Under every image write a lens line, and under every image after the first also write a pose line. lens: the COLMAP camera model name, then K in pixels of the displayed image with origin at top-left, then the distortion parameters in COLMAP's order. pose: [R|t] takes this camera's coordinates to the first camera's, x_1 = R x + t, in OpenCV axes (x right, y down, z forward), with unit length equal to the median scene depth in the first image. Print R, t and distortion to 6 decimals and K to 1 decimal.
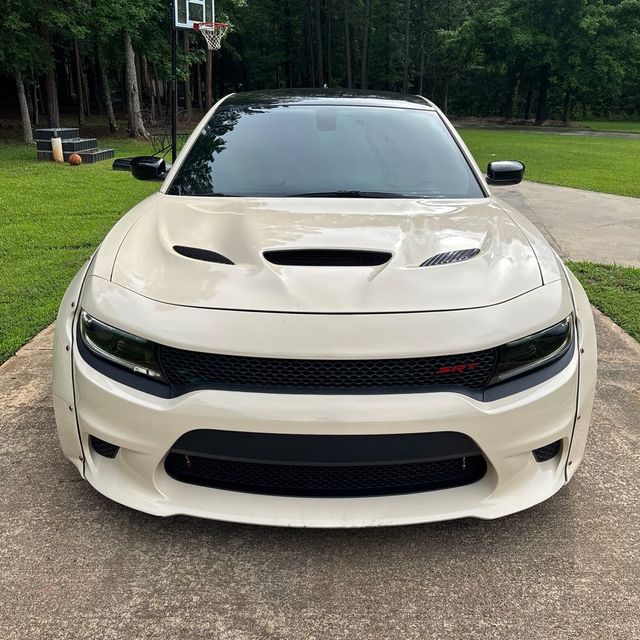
lens RADIAL K [[722.5, 0, 320.0], [0, 722.5, 320.0], [0, 0, 1]] dist [0.023435, -0.013348]
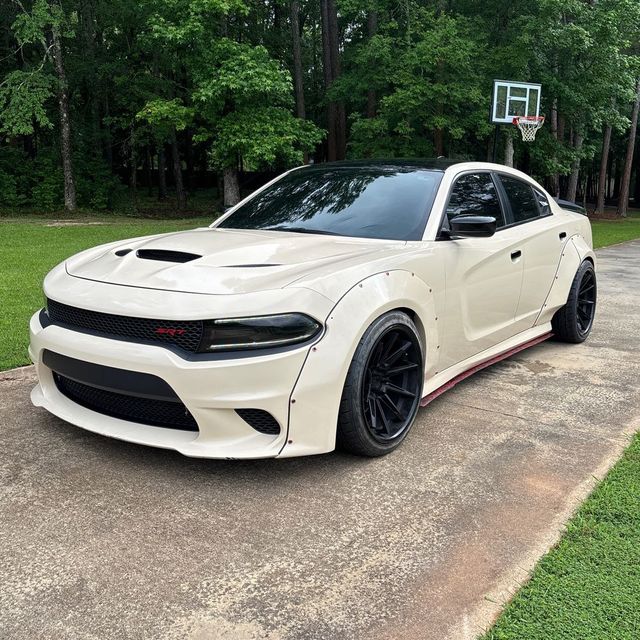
lens RADIAL K [[722.5, 0, 320.0], [0, 722.5, 320.0], [0, 0, 1]] dist [0.023435, -0.013348]
pose [[0.801369, 0.105334, -0.588824, 1.116024], [-0.183094, 0.980320, -0.073816, 0.086707], [0.569460, 0.166964, 0.804884, 0.053362]]
